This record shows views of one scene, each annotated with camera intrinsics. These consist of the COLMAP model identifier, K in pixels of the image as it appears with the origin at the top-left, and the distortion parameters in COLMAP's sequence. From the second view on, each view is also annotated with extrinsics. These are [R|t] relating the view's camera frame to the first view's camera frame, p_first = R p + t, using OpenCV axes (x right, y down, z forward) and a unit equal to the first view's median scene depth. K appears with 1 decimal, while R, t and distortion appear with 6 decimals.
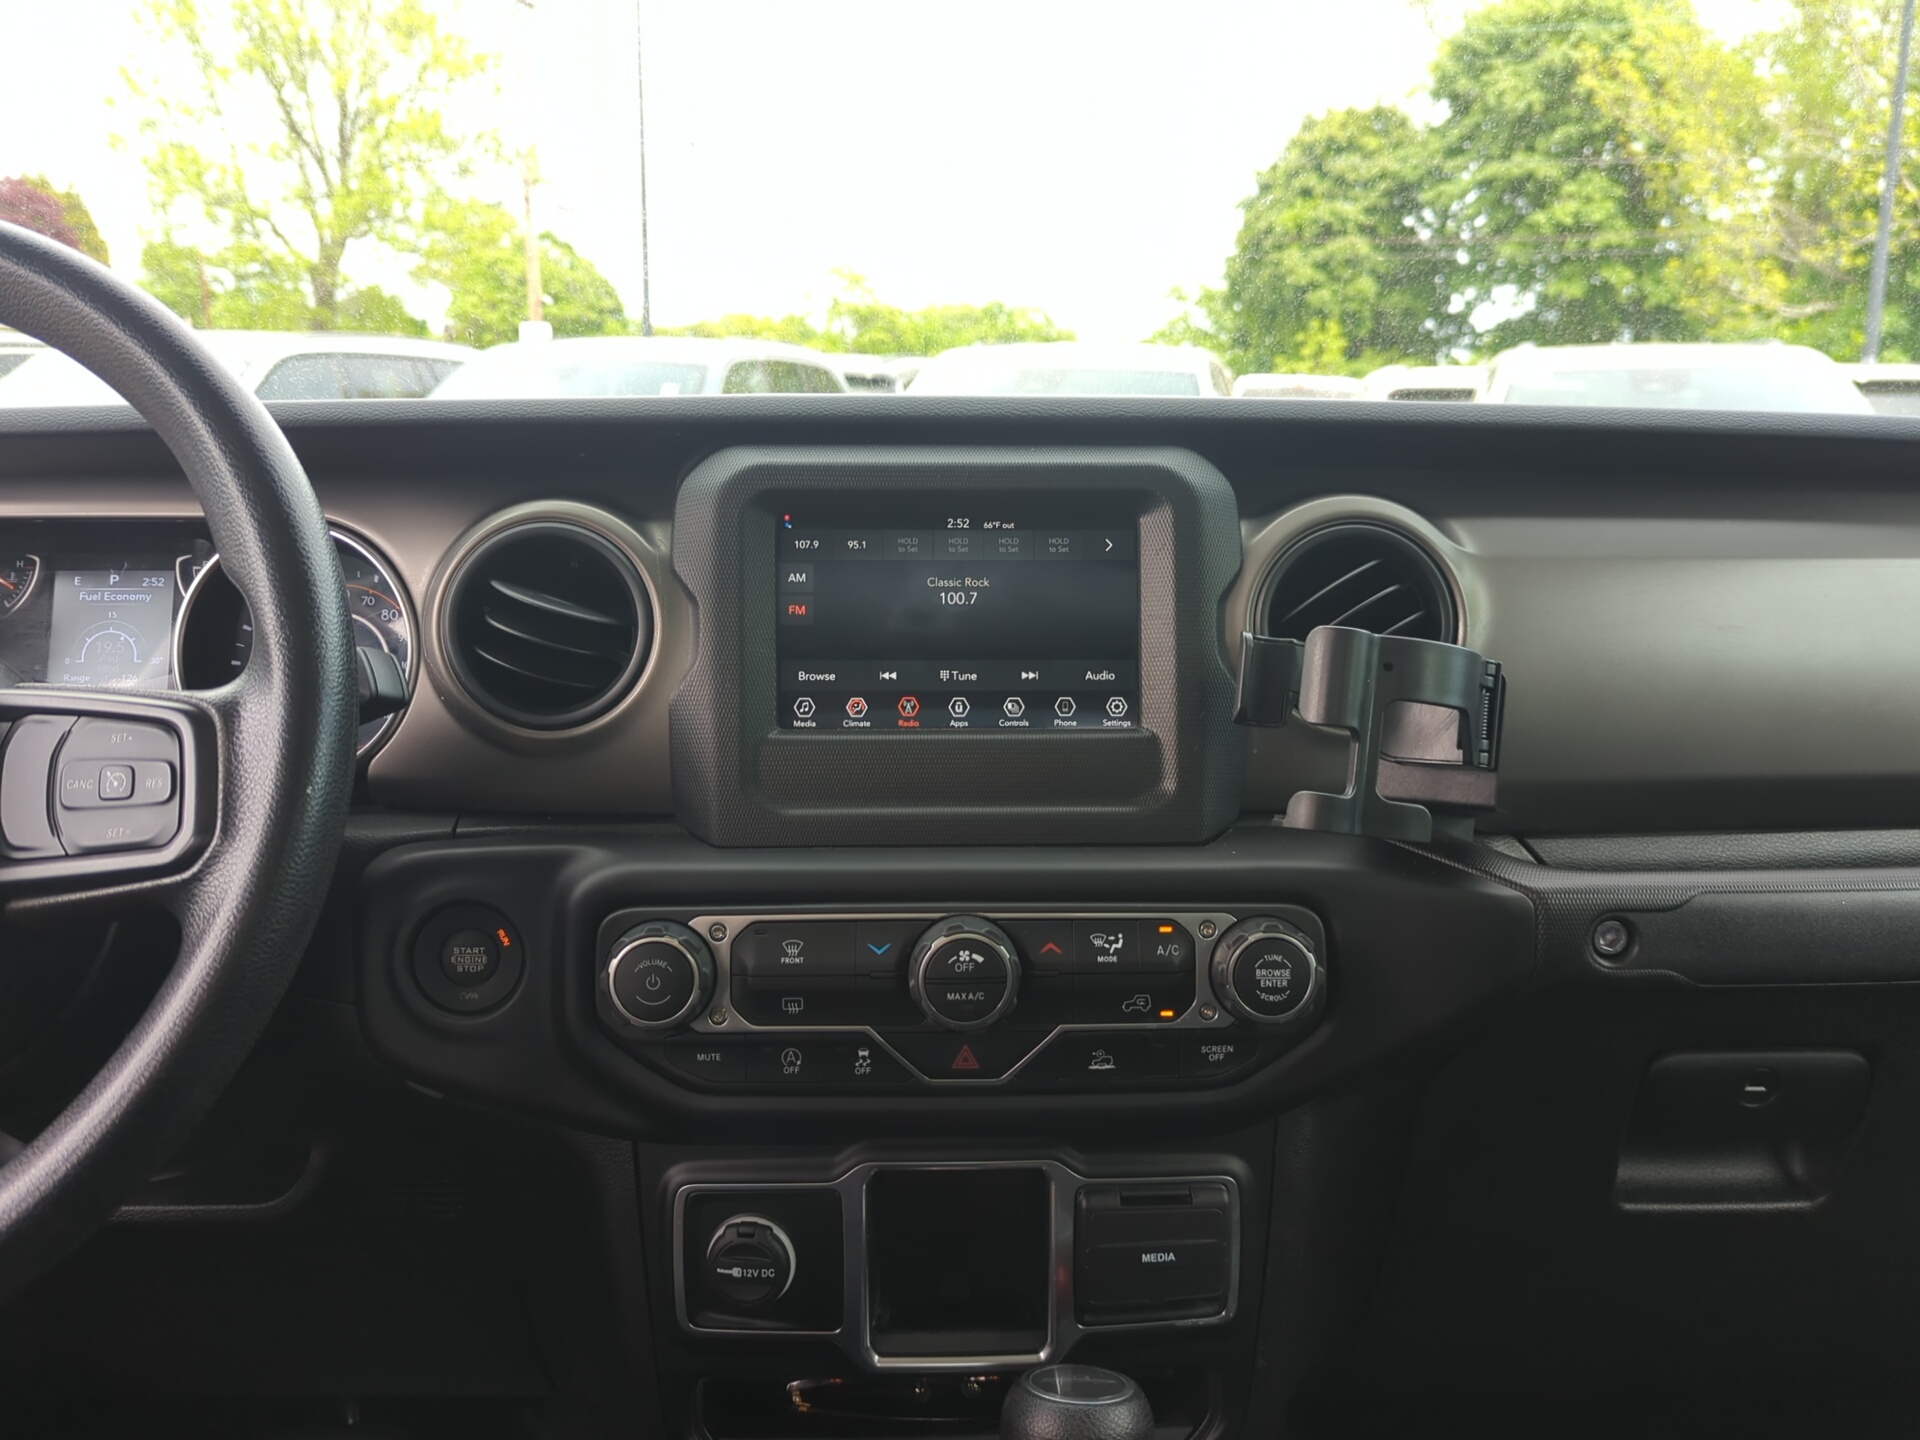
lens RADIAL K [[1563.3, 0, 975.7], [0, 1563.3, 695.1], [0, 0, 1]] dist [0.037410, -0.025188]
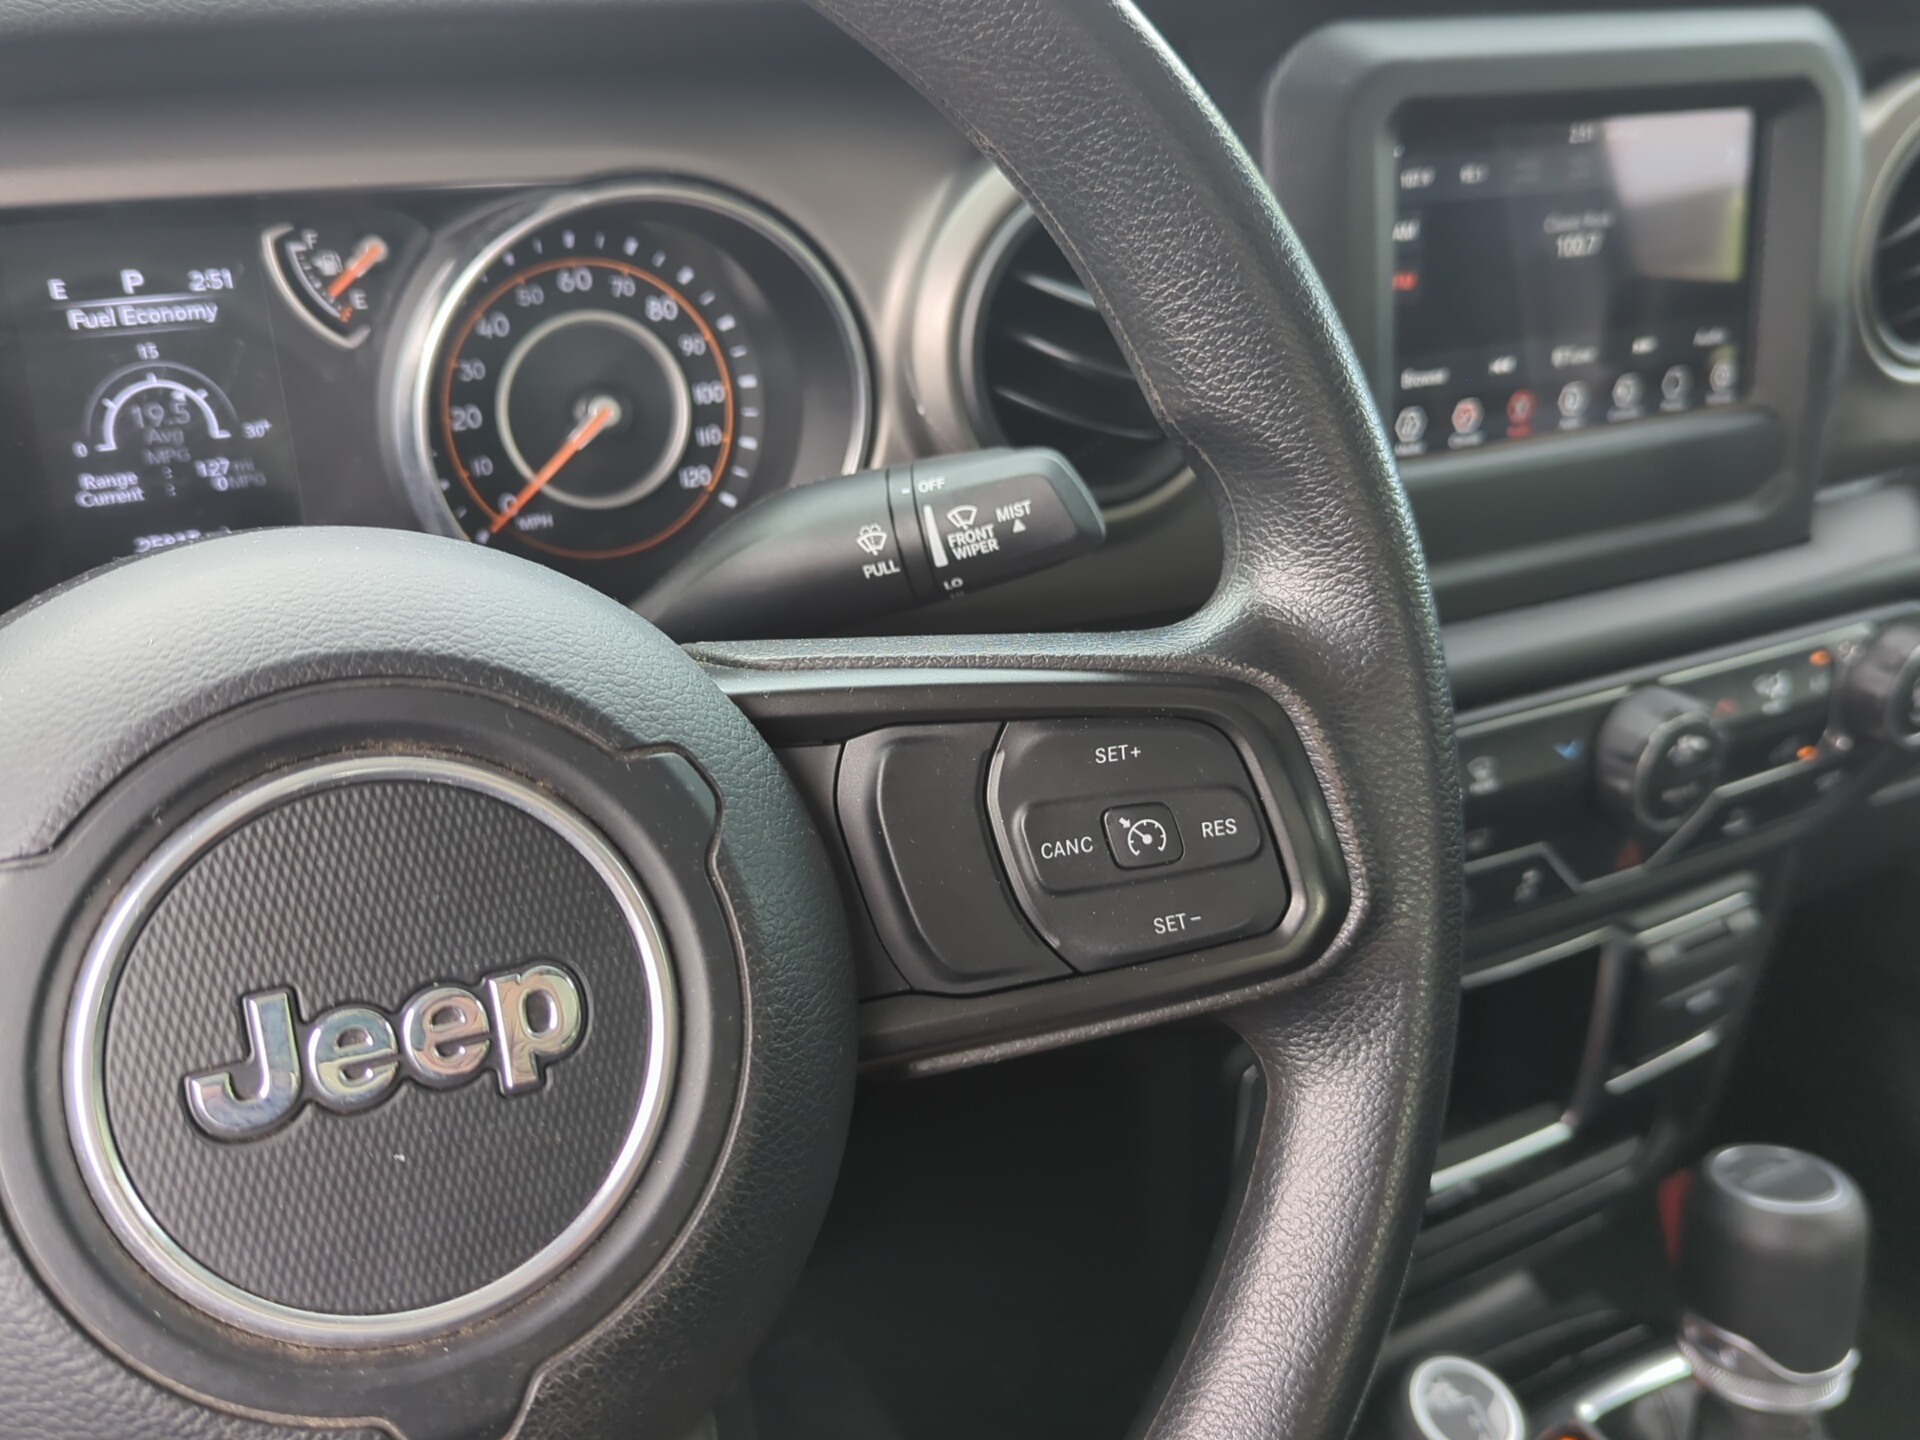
lens RADIAL K [[1817.7, 0, 972.1], [0, 1817.7, 700.6], [0, 0, 1]] dist [0.014592, 0.000000]
pose [[0.893188, -0.174821, 0.414310, -0.545127], [0.025753, 0.939711, 0.340998, -0.134492], [-0.448945, -0.293905, 0.843841, 0.314836]]
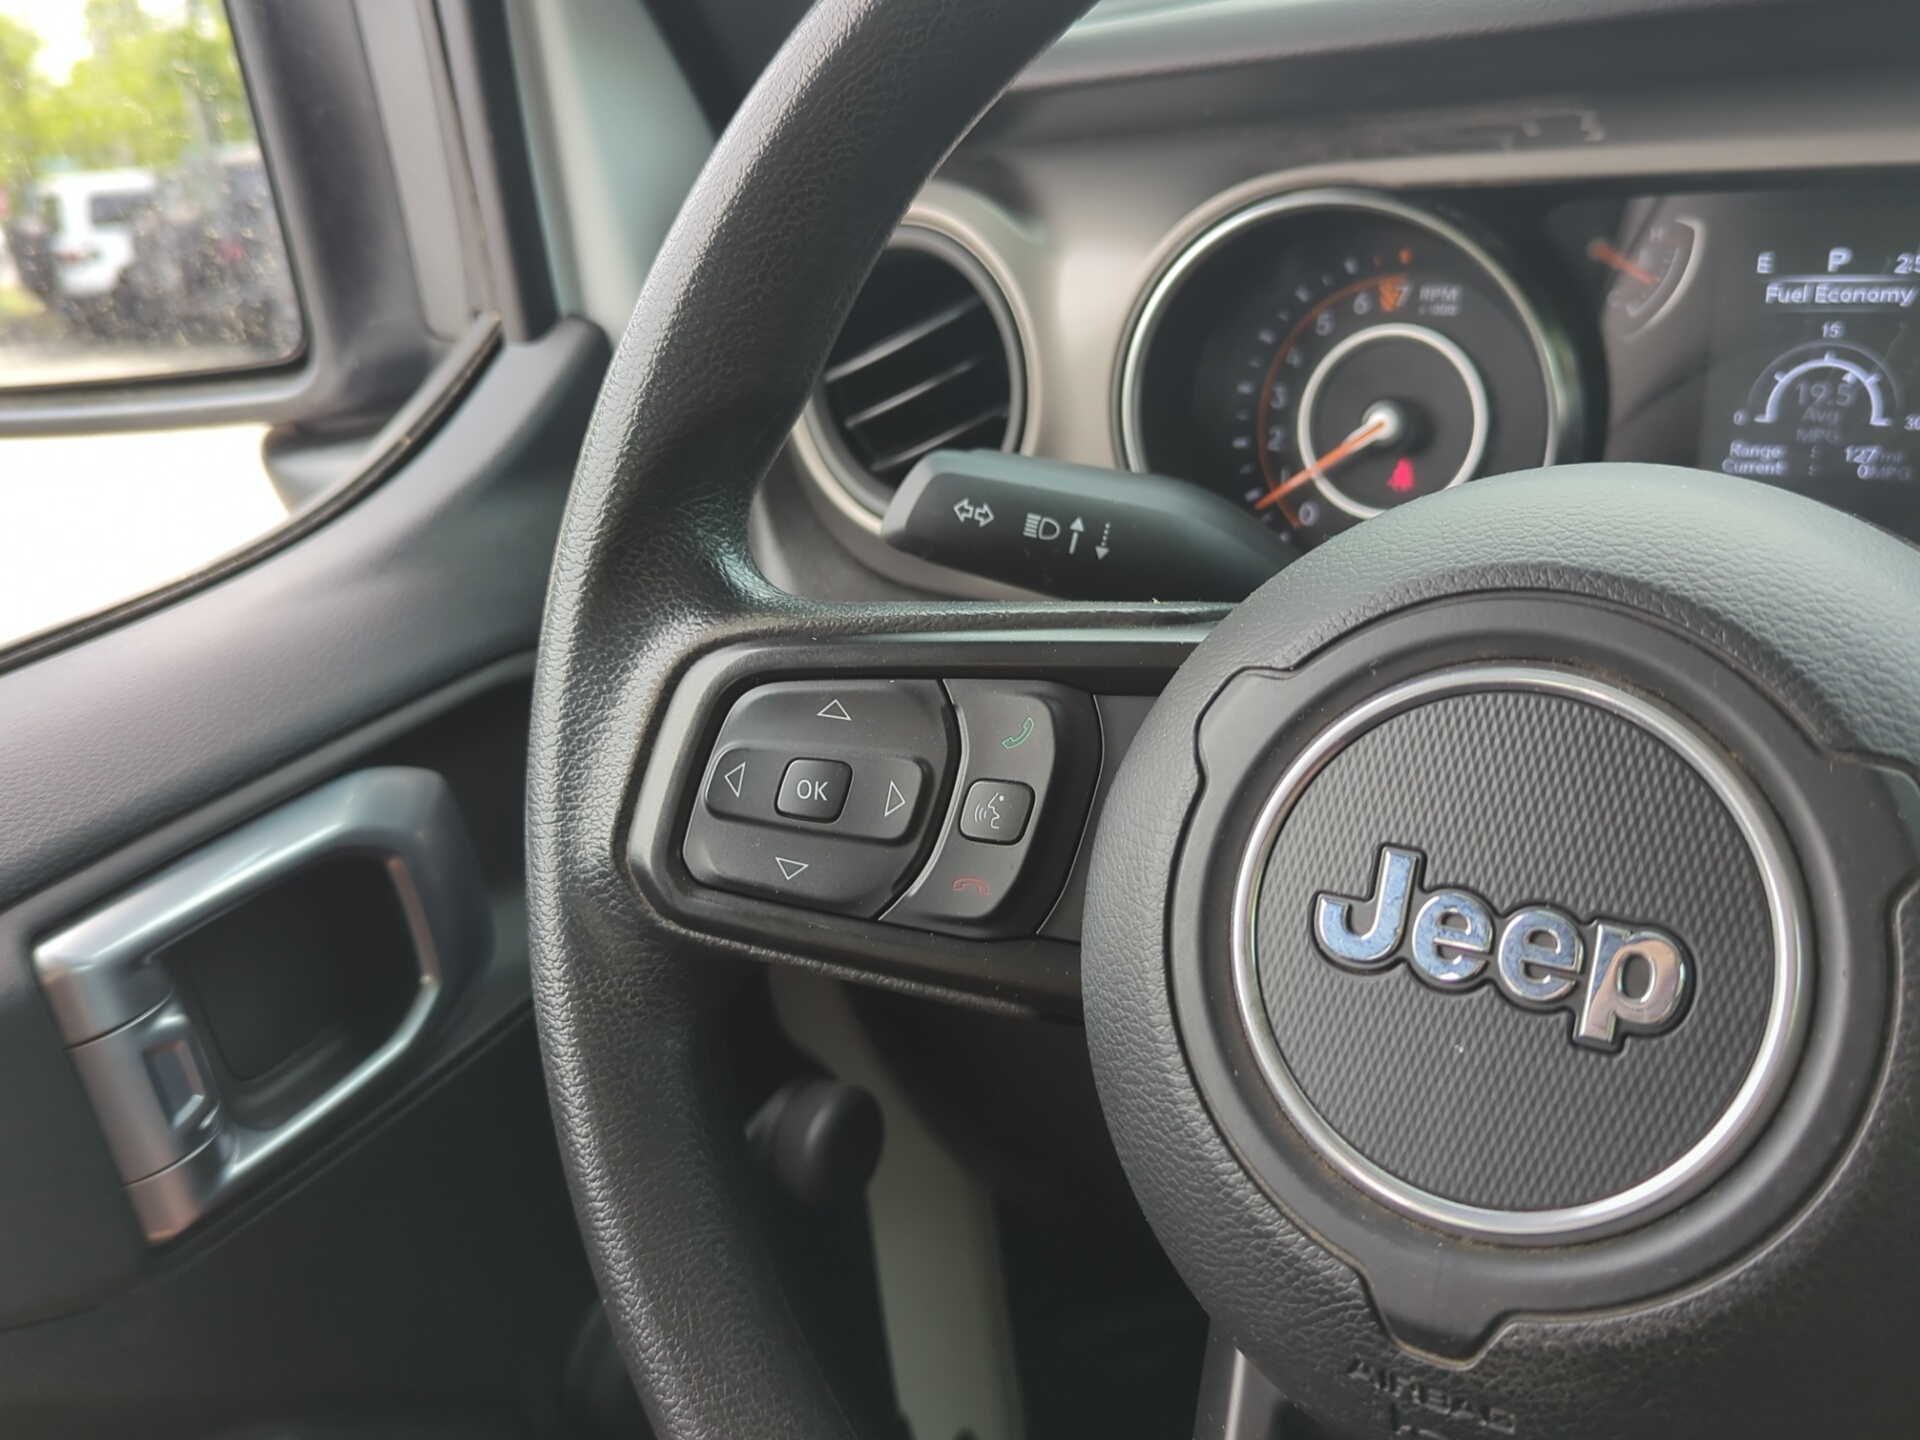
lens RADIAL K [[1817.7, 0, 969.7], [0, 1817.7, 701.0], [0, 0, 1]] dist [0.014592, 0.000000]
pose [[0.827947, 0.126916, -0.546257, -0.415221], [0.038330, 0.958971, 0.280901, -0.108579], [0.559496, -0.253509, 0.789112, 0.312298]]
